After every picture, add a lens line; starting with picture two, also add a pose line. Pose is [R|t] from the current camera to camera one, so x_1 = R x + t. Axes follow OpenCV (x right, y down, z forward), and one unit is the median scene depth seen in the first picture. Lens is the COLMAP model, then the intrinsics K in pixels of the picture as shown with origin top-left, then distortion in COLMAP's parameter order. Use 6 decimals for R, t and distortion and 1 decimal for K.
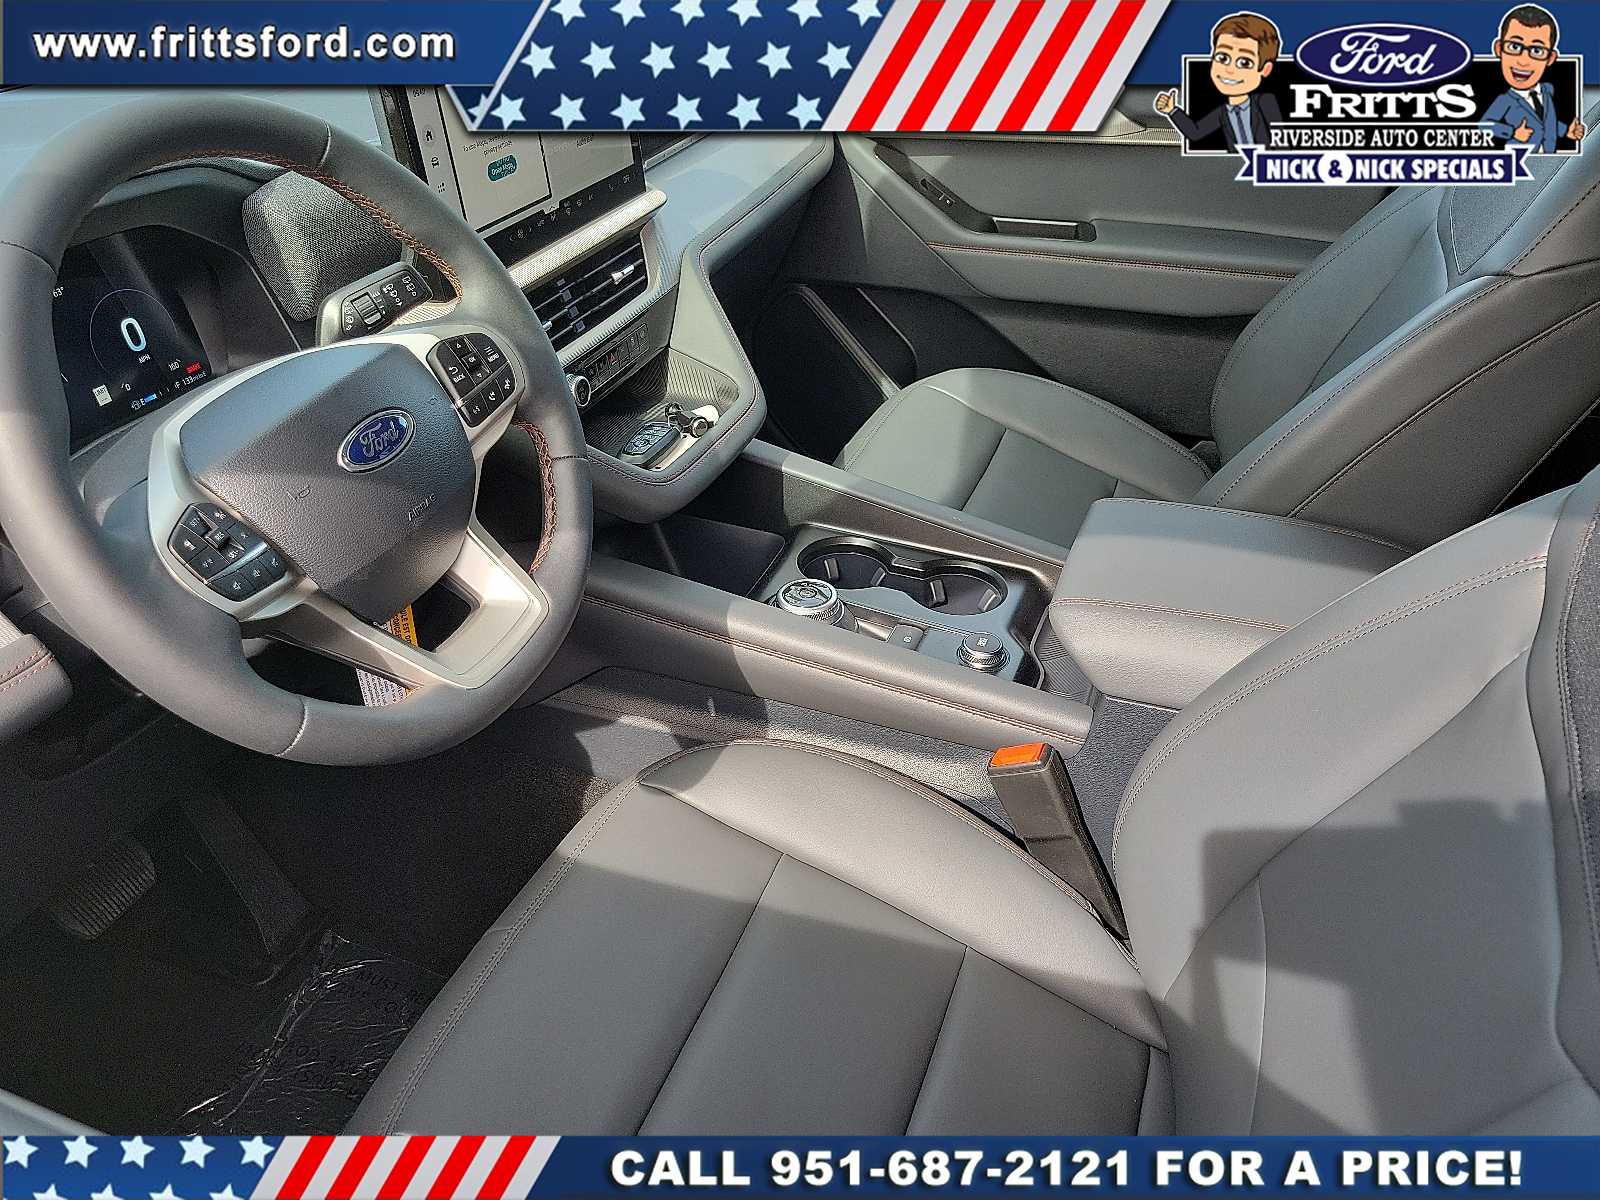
lens RADIAL K [[1229.2, 0, 803.0], [0, 1229.2, 602.1], [0, 0, 1]] dist [0.021269, -0.006627]
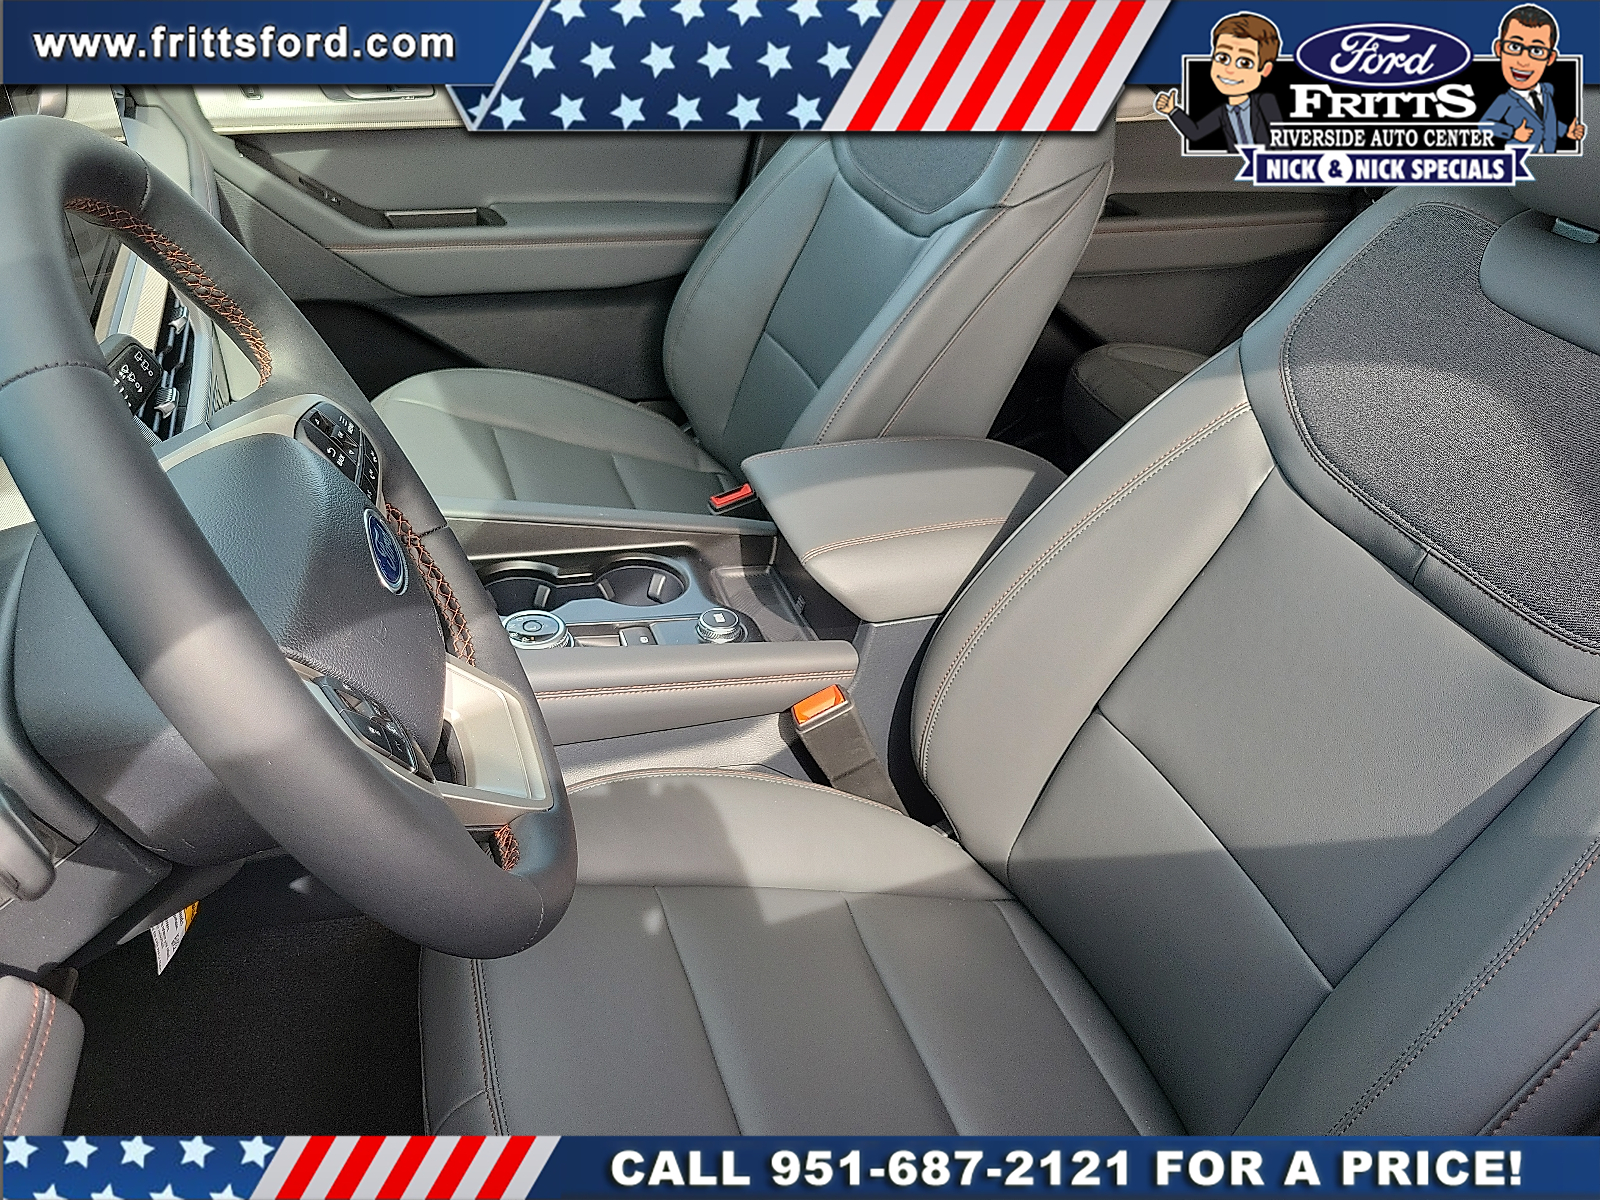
lens RADIAL K [[1229.2, 0, 801.4], [0, 1229.2, 599.7], [0, 0, 1]] dist [0.021269, -0.006627]
pose [[0.835407, -0.261791, 0.483282, -0.118196], [0.255738, 0.963445, 0.079822, -0.021410], [-0.486512, 0.056909, 0.871818, 0.040292]]
